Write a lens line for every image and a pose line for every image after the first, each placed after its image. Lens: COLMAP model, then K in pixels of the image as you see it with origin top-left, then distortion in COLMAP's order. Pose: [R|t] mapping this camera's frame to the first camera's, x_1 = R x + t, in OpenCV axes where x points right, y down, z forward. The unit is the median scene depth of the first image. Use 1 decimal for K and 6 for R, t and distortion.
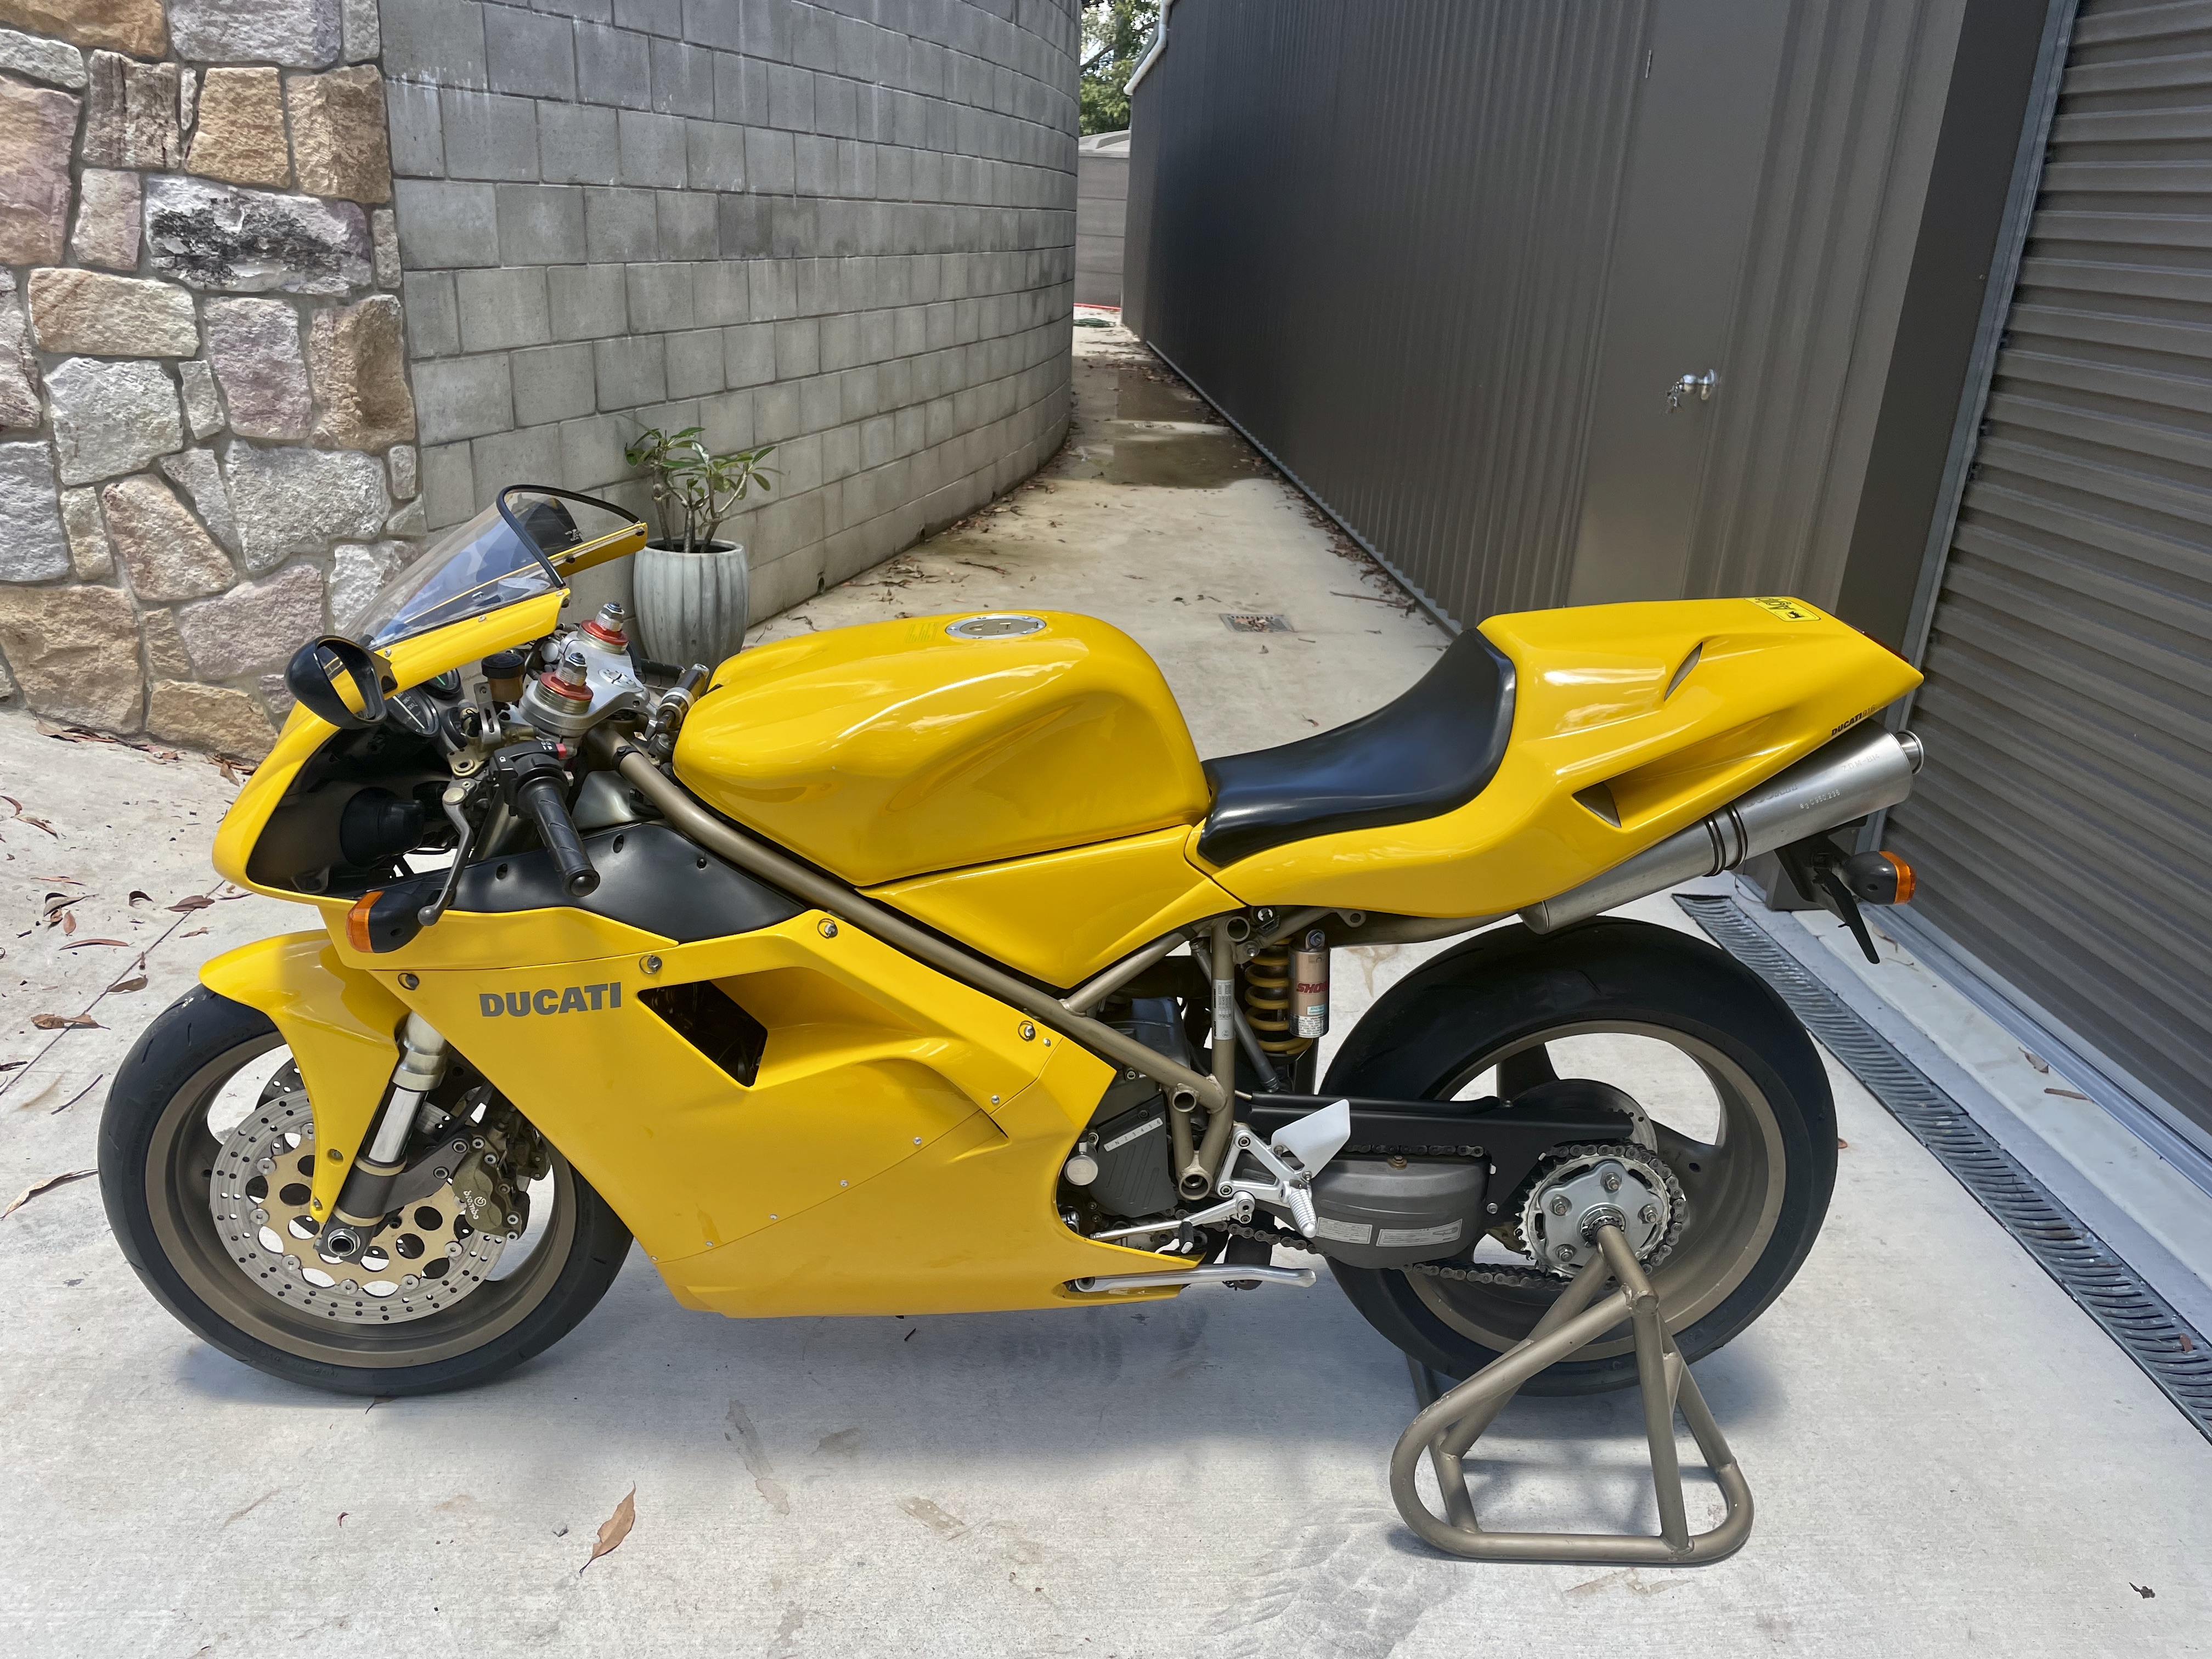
lens RADIAL K [[1655.3, 0, 1099.3], [0, 1655.3, 848.1], [0, 0, 1]] dist [0.073965, -0.100181]
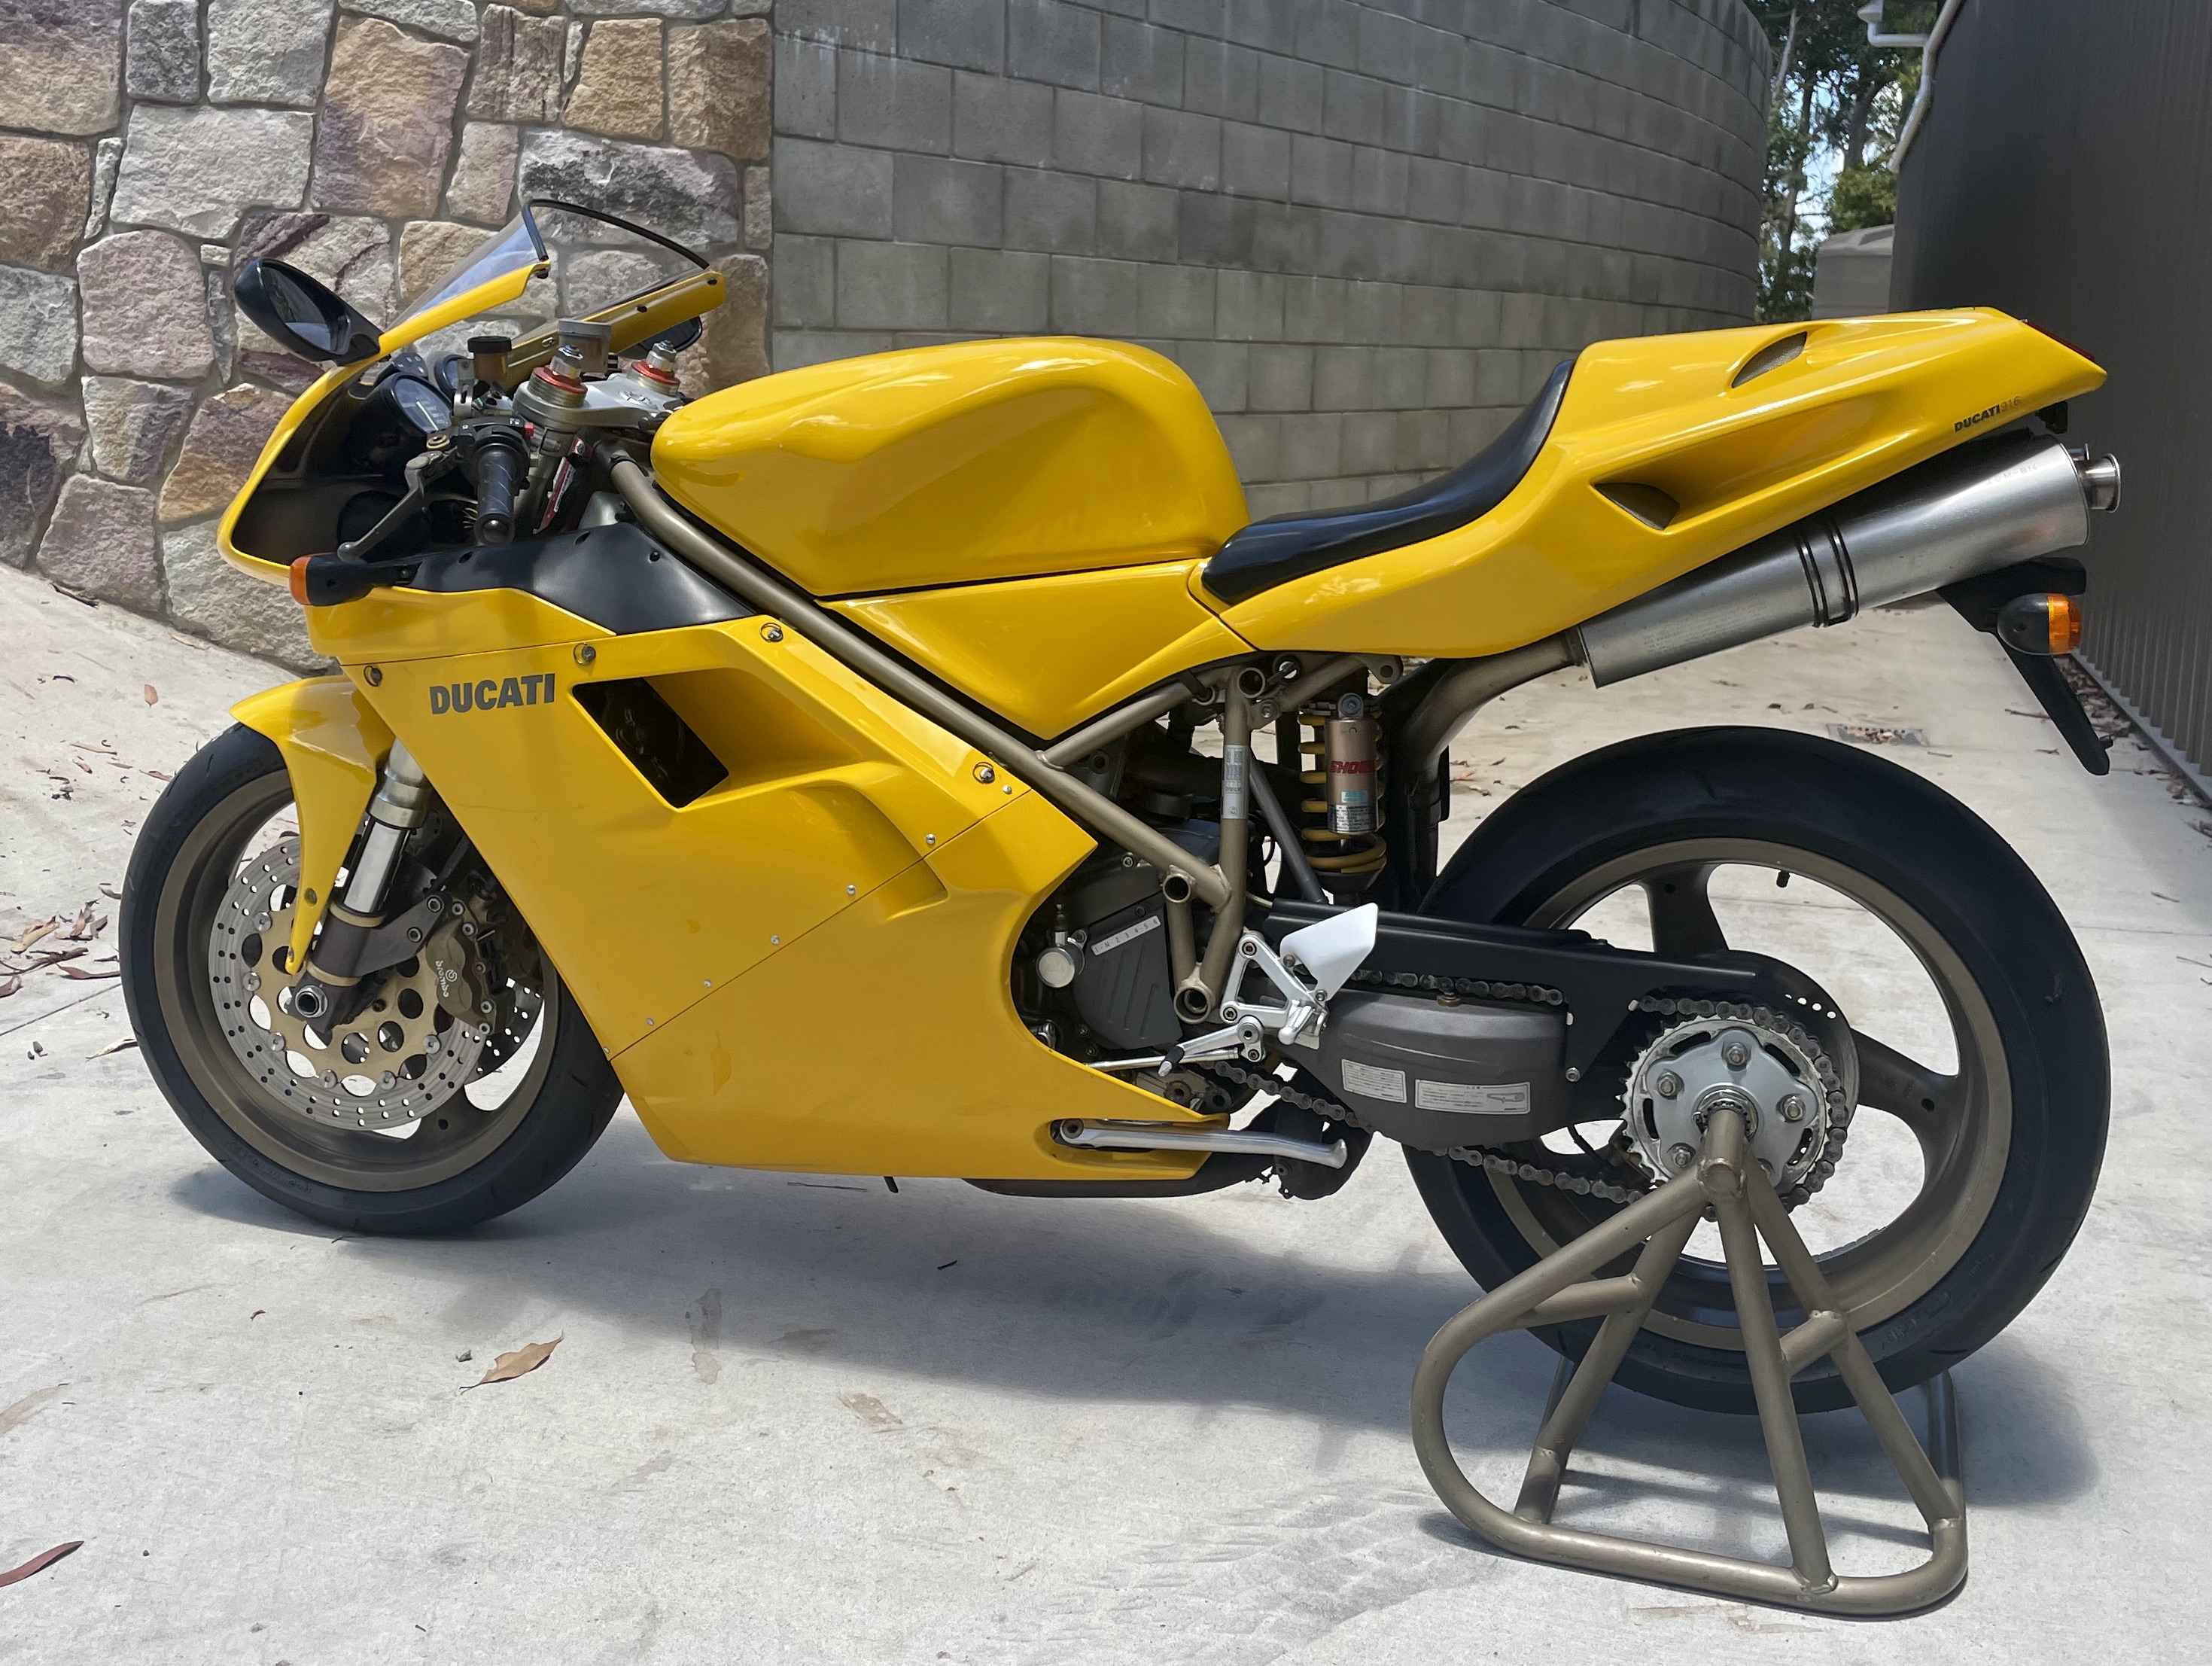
lens RADIAL K [[2256.9, 0, 1175.6], [0, 2256.9, 678.6], [0, 0, 1]] dist [0.089148, -0.133432]
pose [[0.951948, 0.029493, -0.304836, 0.192362], [-0.096961, 0.973175, -0.208636, 0.140553], [0.290506, 0.228168, 0.929272, -0.035790]]
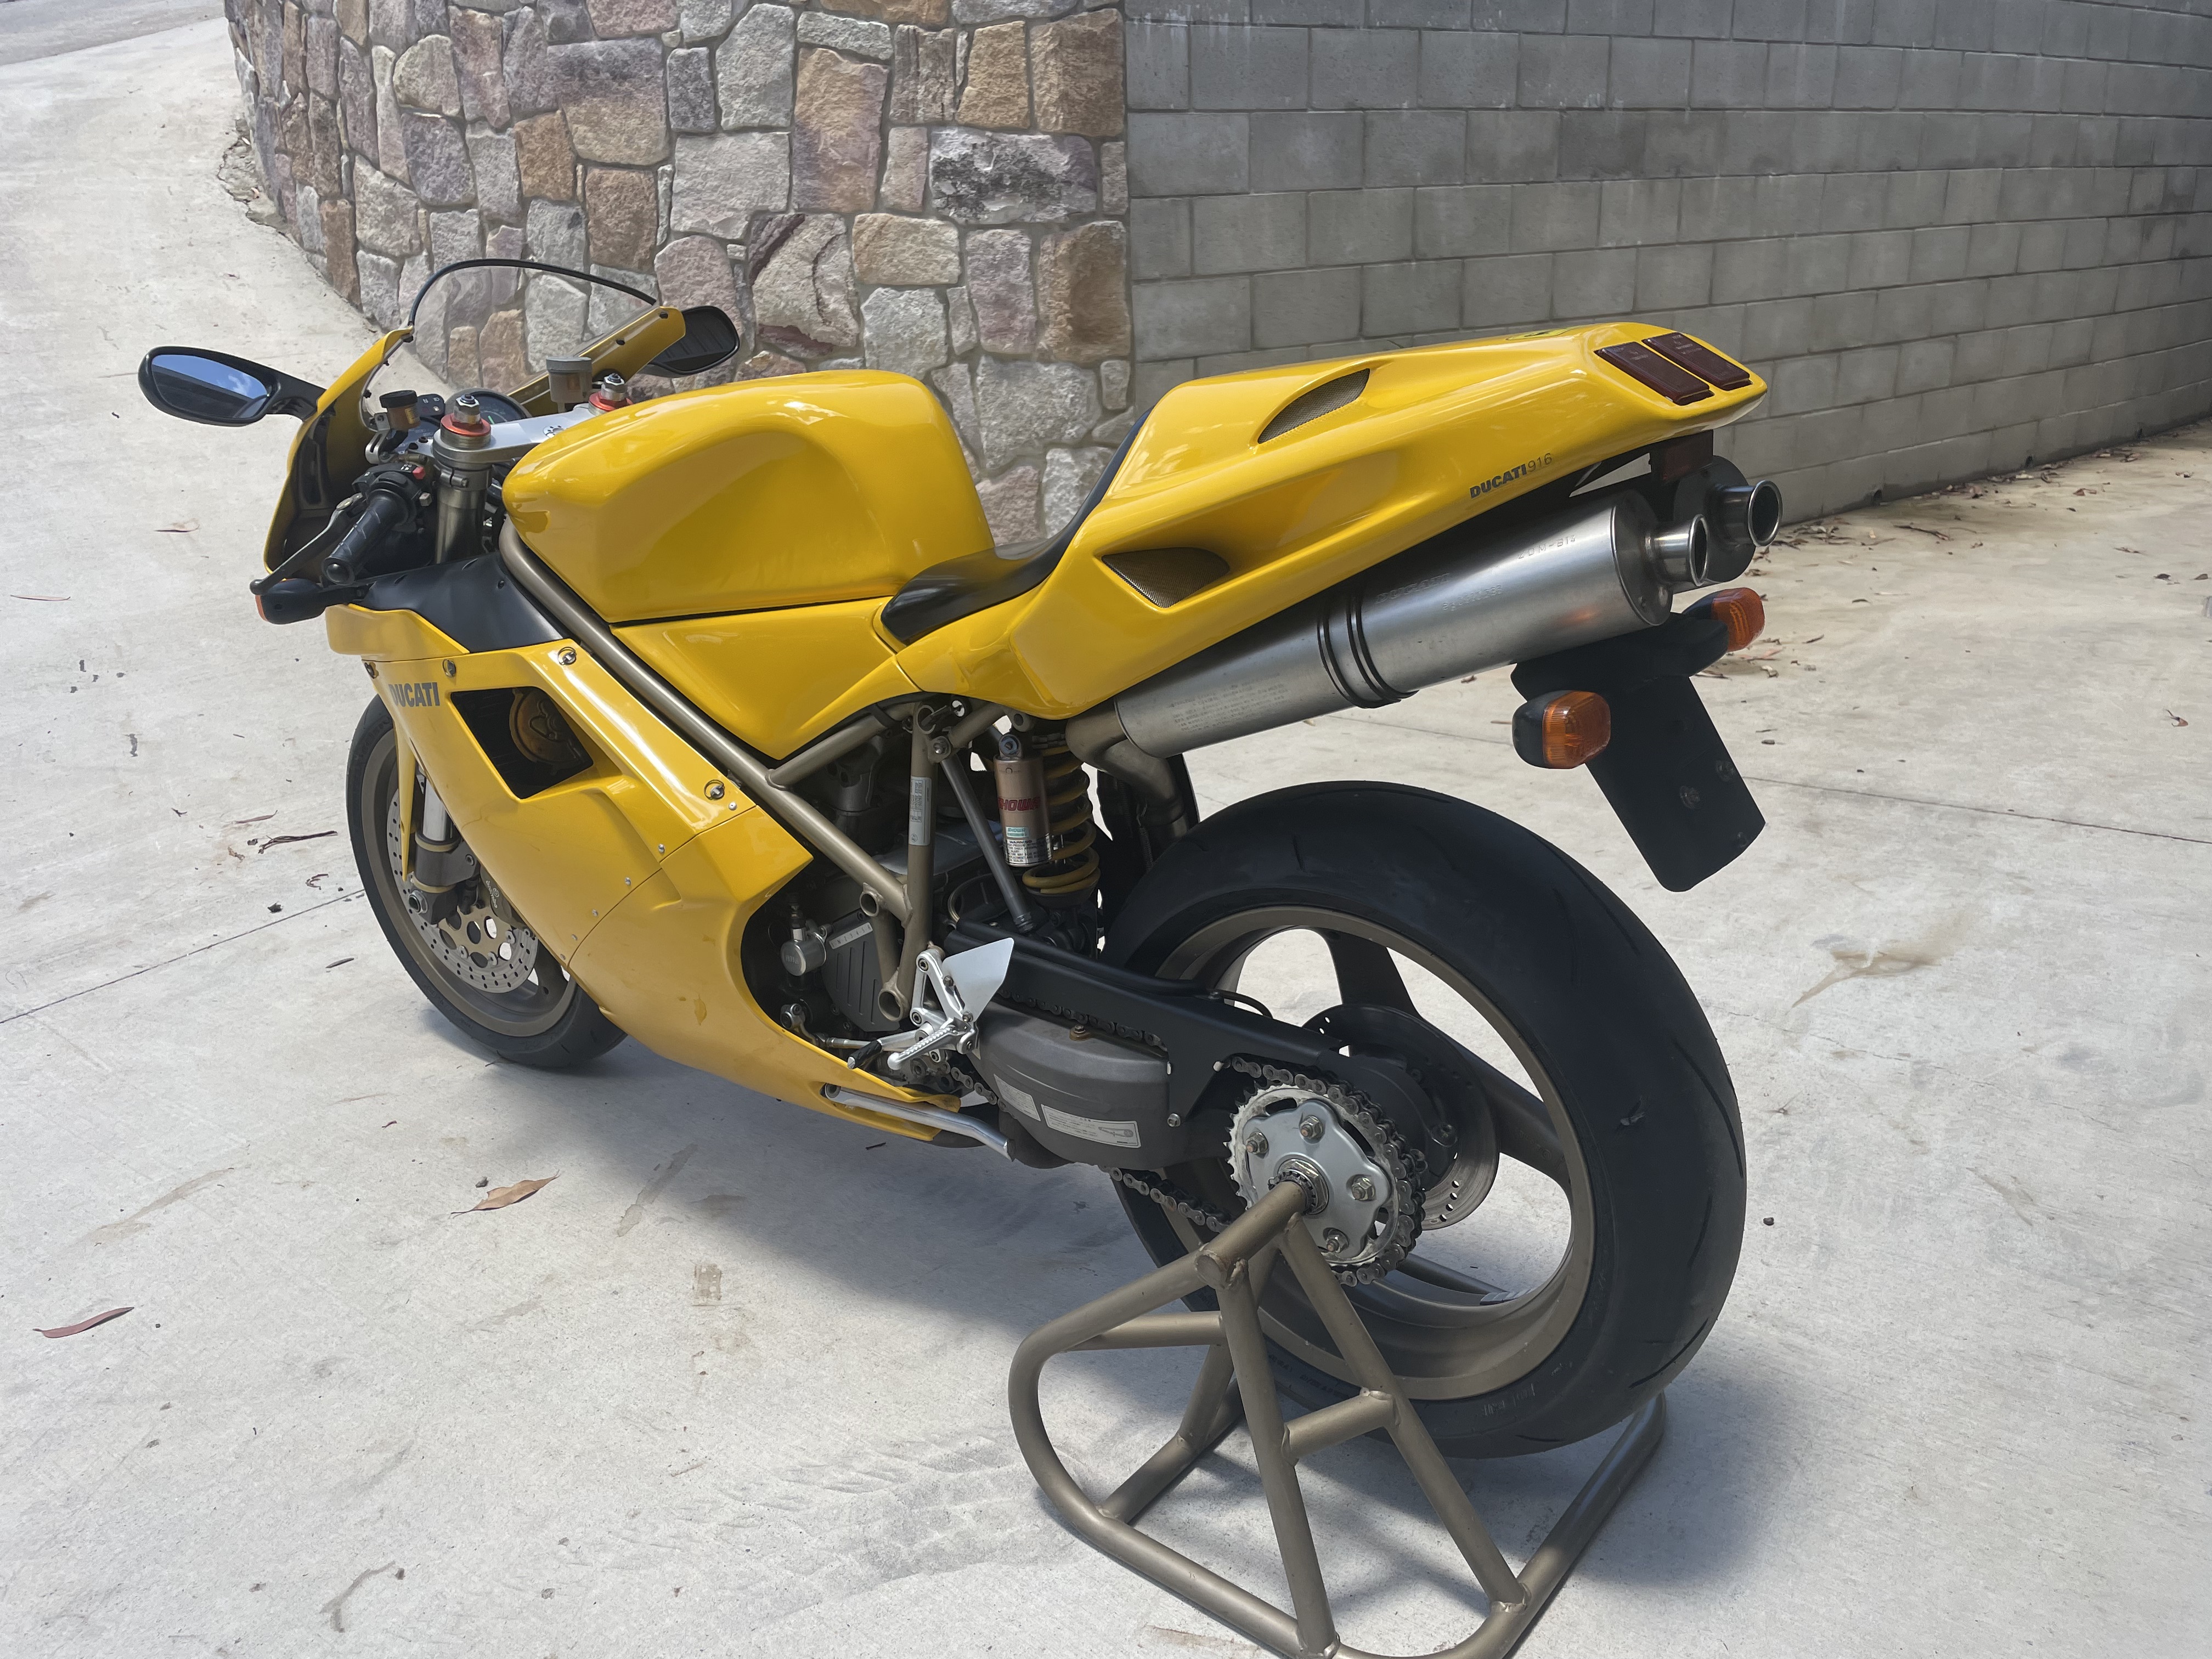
lens RADIAL K [[1660.4, 0, 1106.0], [0, 1660.4, 829.5], [0, 0, 1]] dist [0.074432, -0.094108]
pose [[0.759899, 0.146957, -0.633211, 0.354054], [-0.160548, 0.986362, 0.036248, 0.028987], [0.629903, 0.074116, 0.773130, 0.183959]]
